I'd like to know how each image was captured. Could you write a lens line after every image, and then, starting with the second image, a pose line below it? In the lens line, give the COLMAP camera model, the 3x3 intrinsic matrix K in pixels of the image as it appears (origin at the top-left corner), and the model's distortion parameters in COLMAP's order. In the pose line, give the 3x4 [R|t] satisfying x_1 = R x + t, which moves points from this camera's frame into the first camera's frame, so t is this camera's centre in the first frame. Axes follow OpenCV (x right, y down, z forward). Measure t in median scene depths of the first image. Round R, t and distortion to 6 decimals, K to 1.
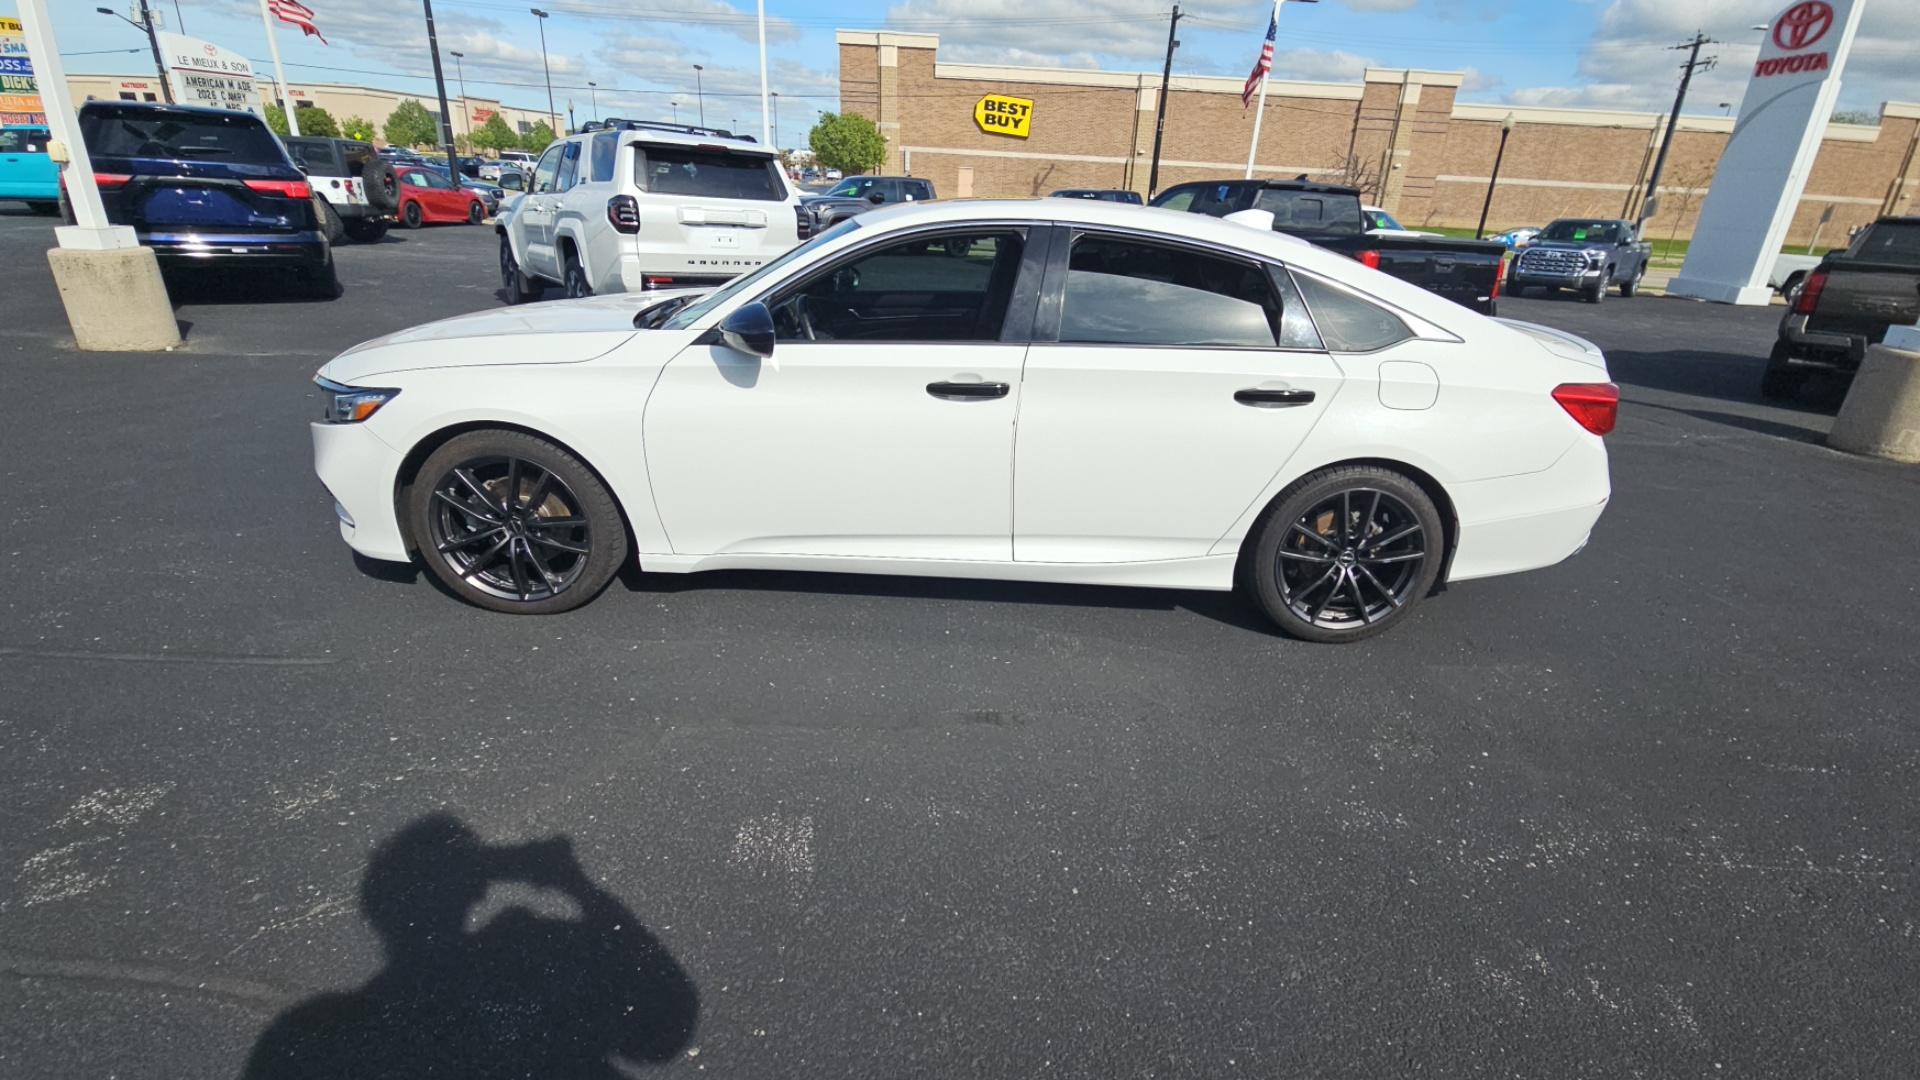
lens RADIAL K [[861.3, 0, 980.9], [0, 861.3, 549.8], [0, 0, 1]] dist [0.011945, -0.008191]
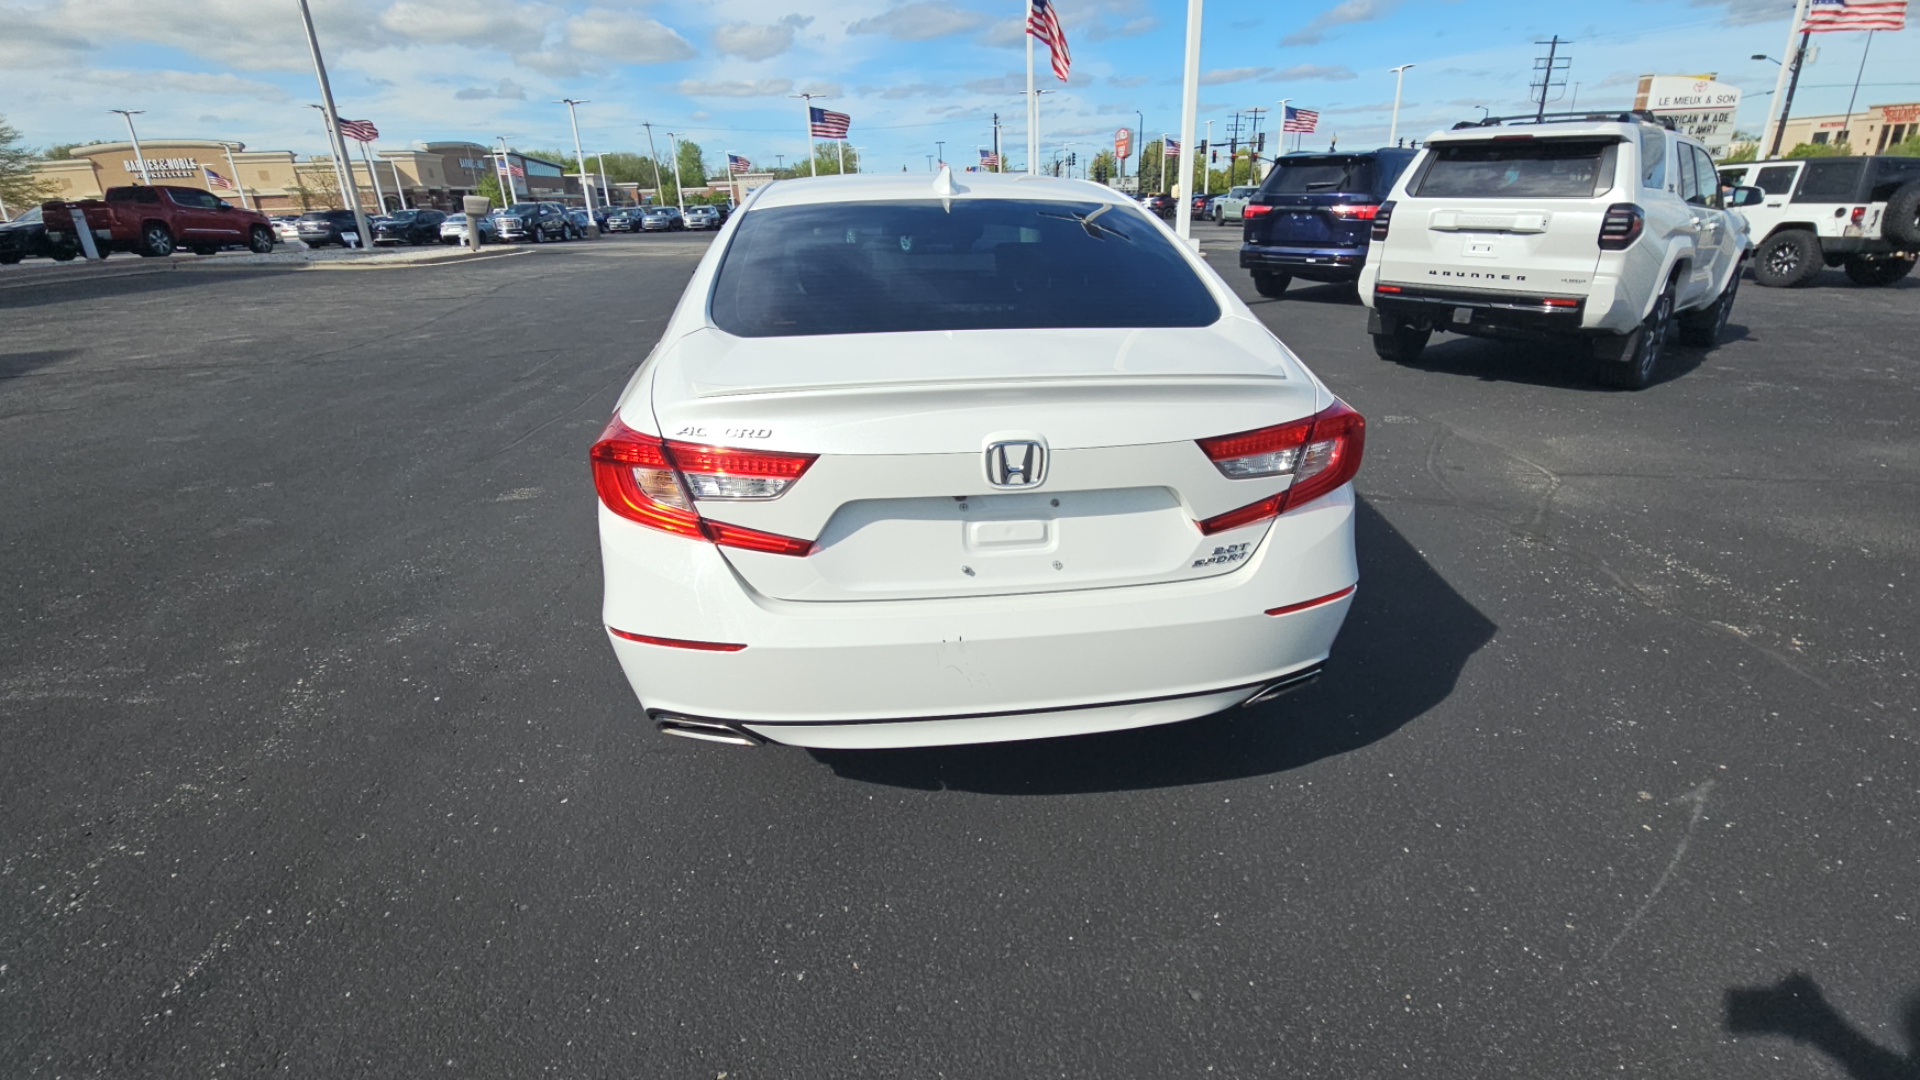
lens RADIAL K [[861.3, 0, 978.2], [0, 861.3, 551.5], [0, 0, 1]] dist [0.011945, -0.008191]
pose [[0.092481, 0.327988, -0.940144, 0.175670], [-0.363253, 0.890230, 0.274842, -0.048415], [0.927089, 0.316092, 0.201472, 0.152041]]
